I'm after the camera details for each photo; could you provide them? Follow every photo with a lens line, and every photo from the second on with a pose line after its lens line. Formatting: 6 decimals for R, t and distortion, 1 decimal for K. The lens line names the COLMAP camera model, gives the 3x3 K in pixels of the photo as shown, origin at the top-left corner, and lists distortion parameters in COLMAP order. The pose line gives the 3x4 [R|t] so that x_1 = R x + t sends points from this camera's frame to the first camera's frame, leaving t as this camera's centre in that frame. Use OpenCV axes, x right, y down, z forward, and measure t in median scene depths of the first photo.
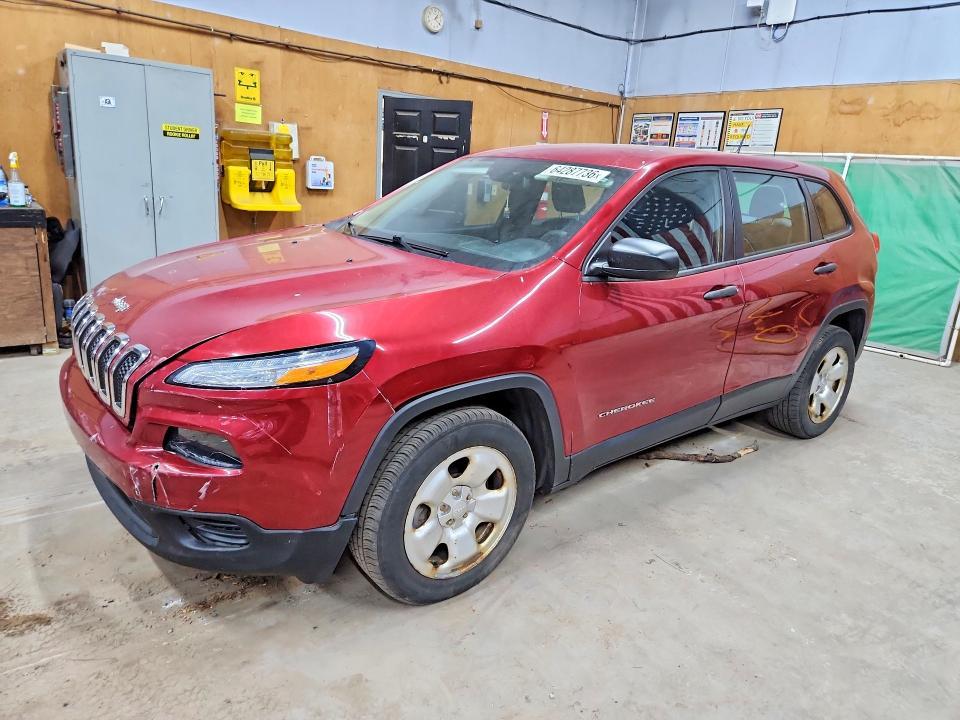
lens RADIAL K [[646.7, 0, 480.0], [0, 646.7, 360.0], [0, 0, 1]] dist [-0.002703, -0.003908]
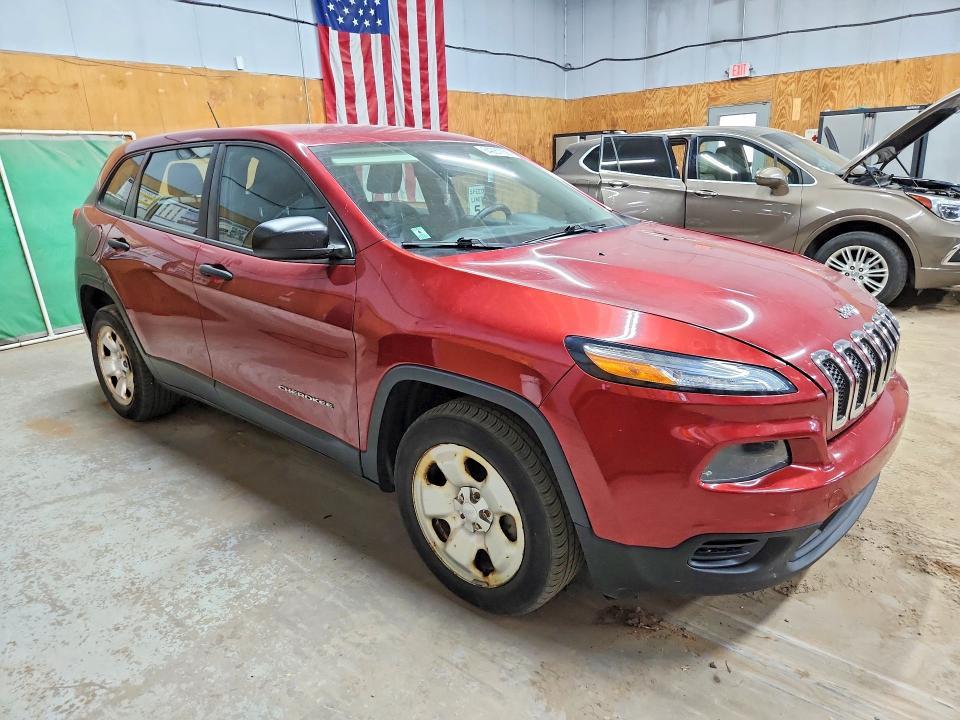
lens RADIAL K [[646.7, 0, 480.0], [0, 646.7, 360.0], [0, 0, 1]] dist [-0.002703, -0.003908]
pose [[-0.185875, -0.339156, 0.922184, -0.494375], [0.294635, 0.876113, 0.381598, -0.197725], [-0.937359, 0.342637, -0.062920, 0.583059]]
